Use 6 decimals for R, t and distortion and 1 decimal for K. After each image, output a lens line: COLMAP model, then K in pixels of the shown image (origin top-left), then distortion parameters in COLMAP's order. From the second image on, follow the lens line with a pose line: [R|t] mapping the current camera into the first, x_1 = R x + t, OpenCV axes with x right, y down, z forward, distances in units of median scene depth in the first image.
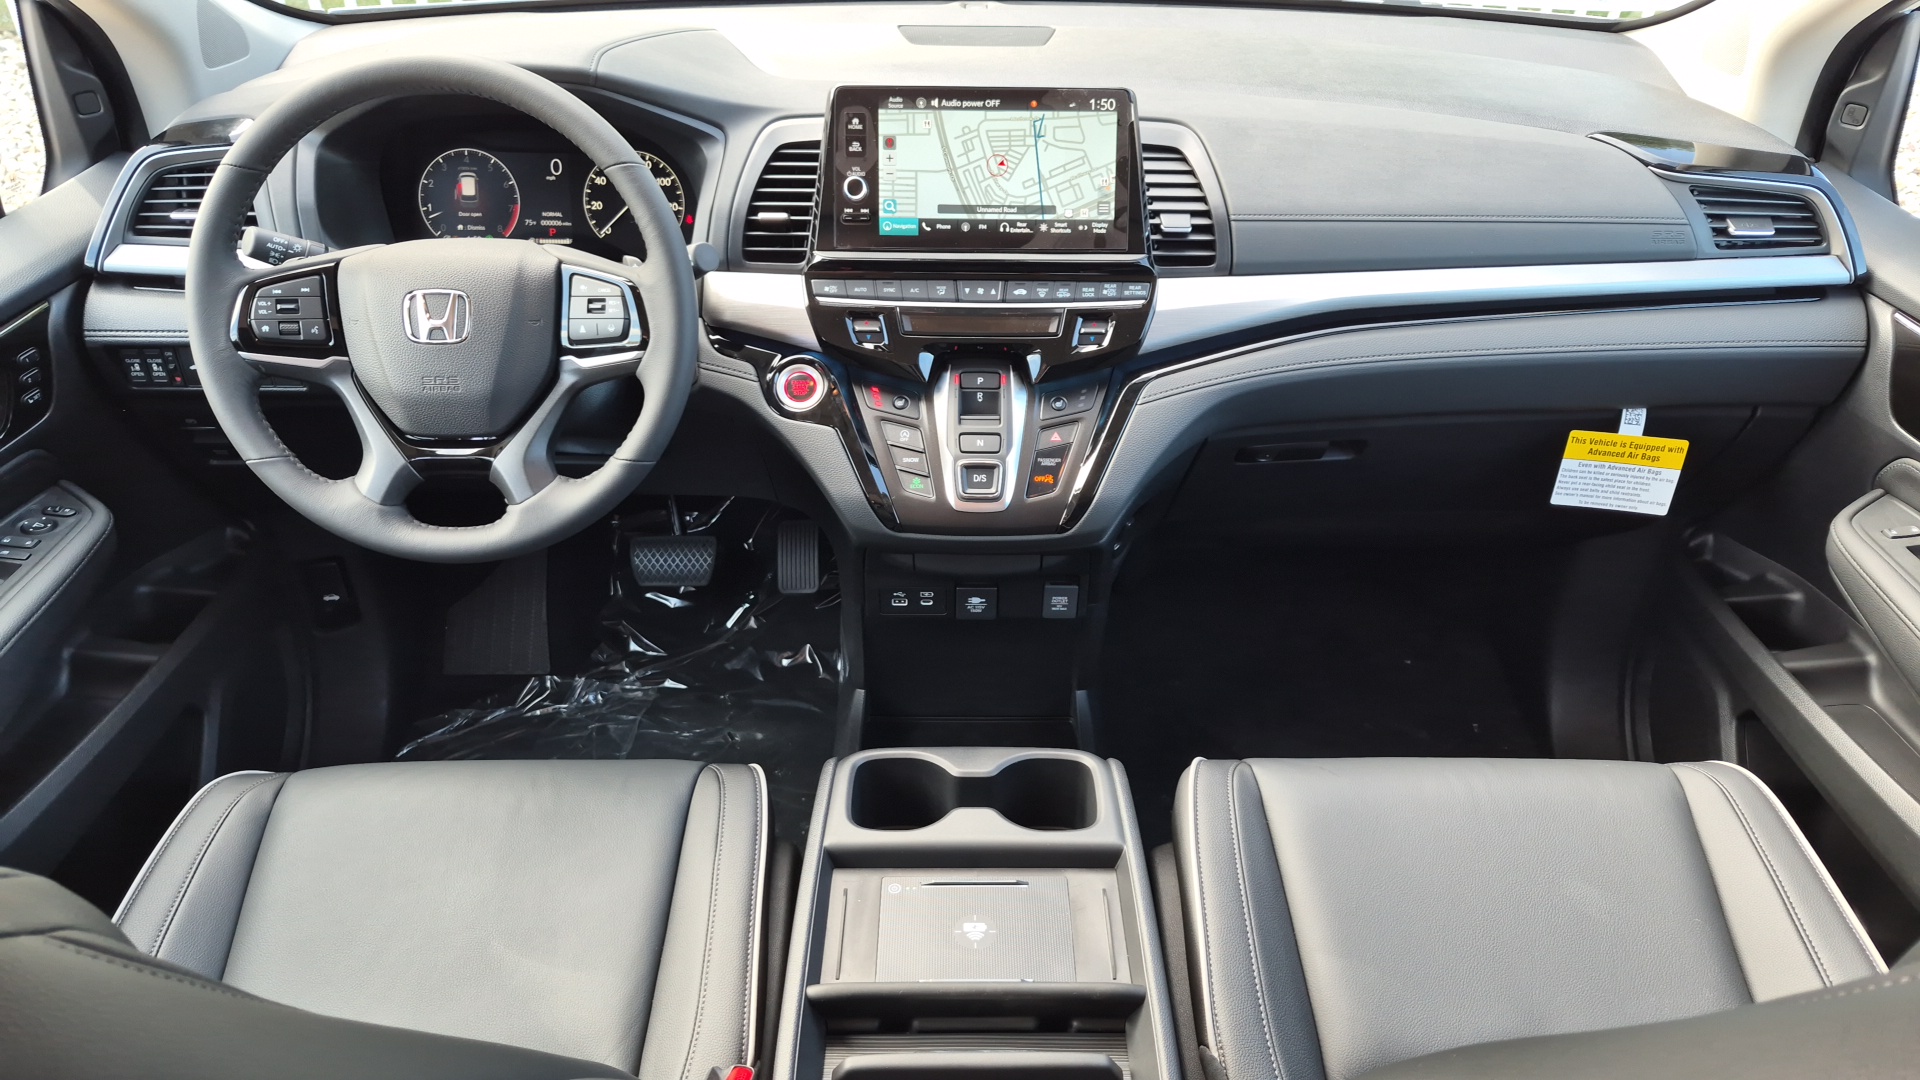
lens RADIAL K [[1312.4, 0, 945.6], [0, 1312.4, 542.1], [0, 0, 1]] dist [0.058080, -0.031325]
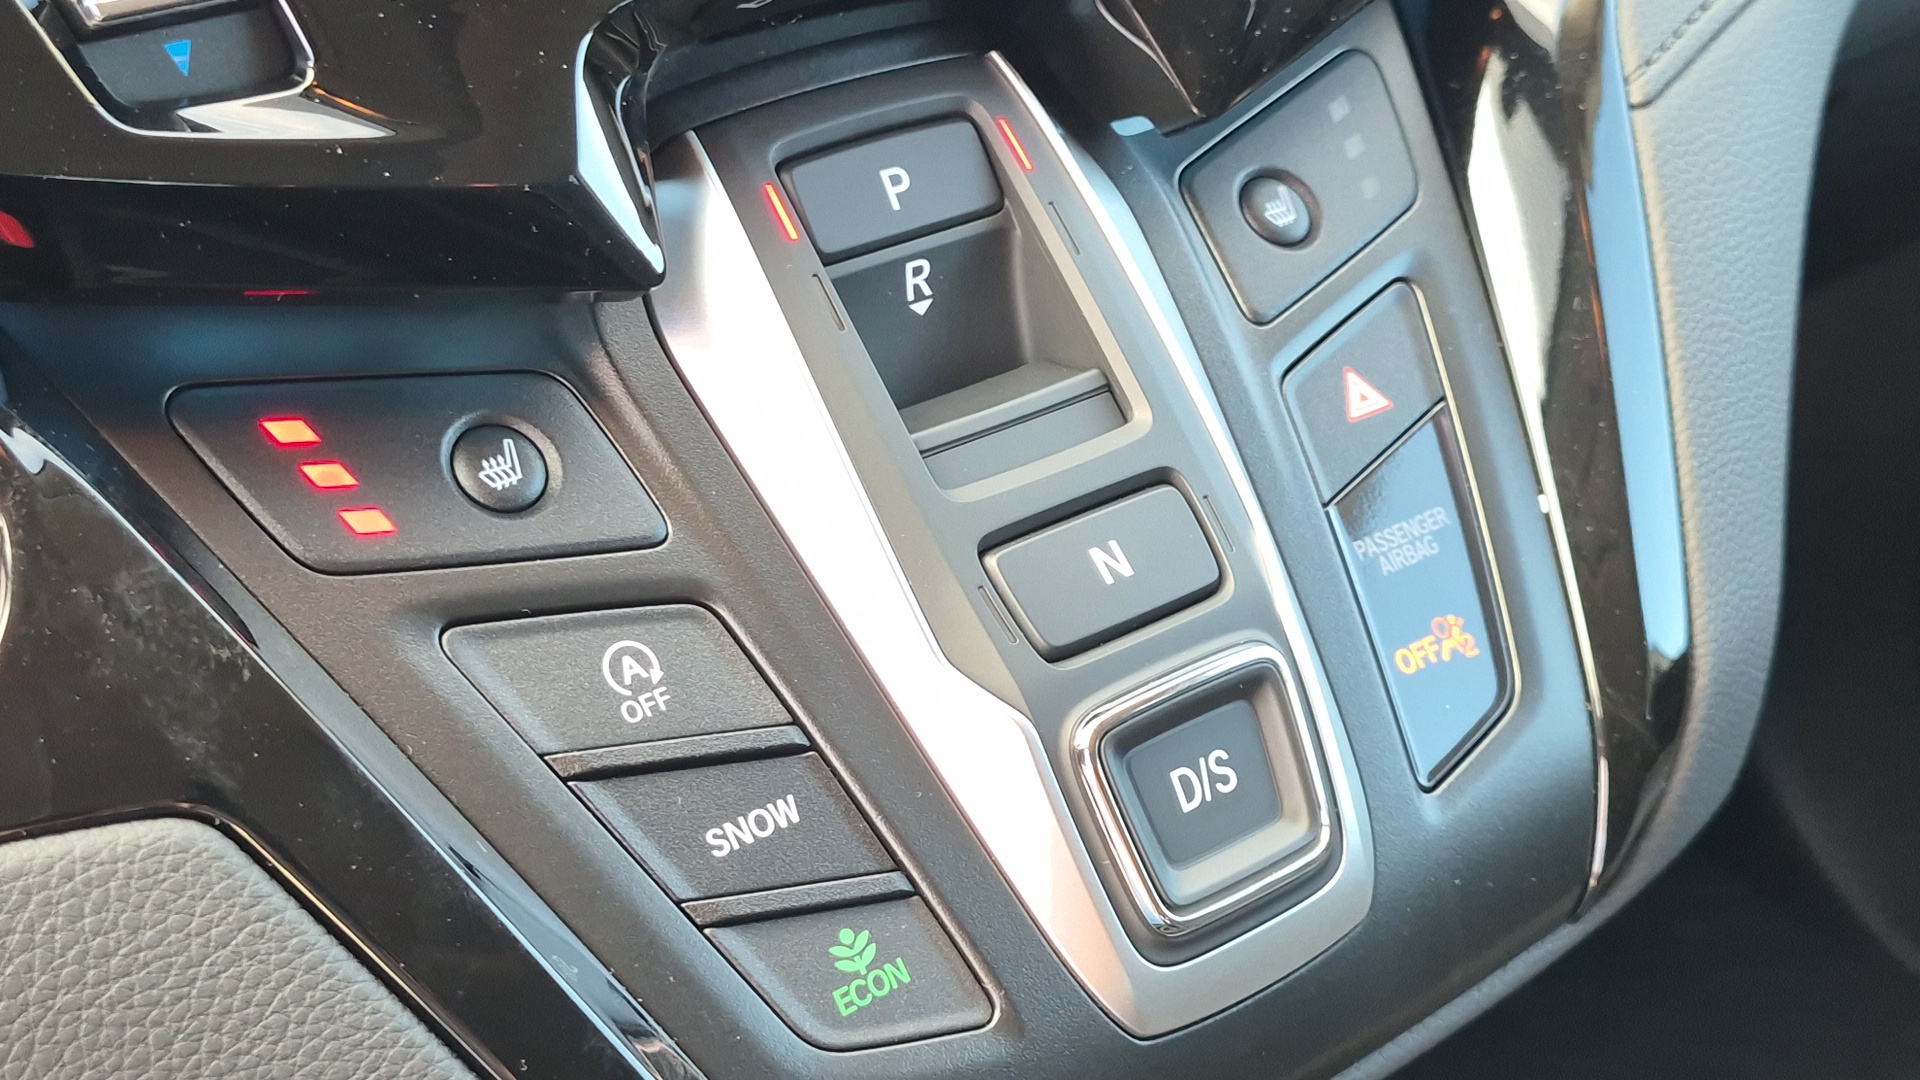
lens RADIAL K [[2860.0, 0, 940.0], [0, 2860.0, 546.7], [0, 0, 1]] dist [0.097385, 0.000000]
pose [[0.761213, -0.307446, 0.570992, -0.181687], [0.295494, 0.948200, 0.116616, -0.122160], [-0.577268, 0.079955, 0.812631, 0.728856]]
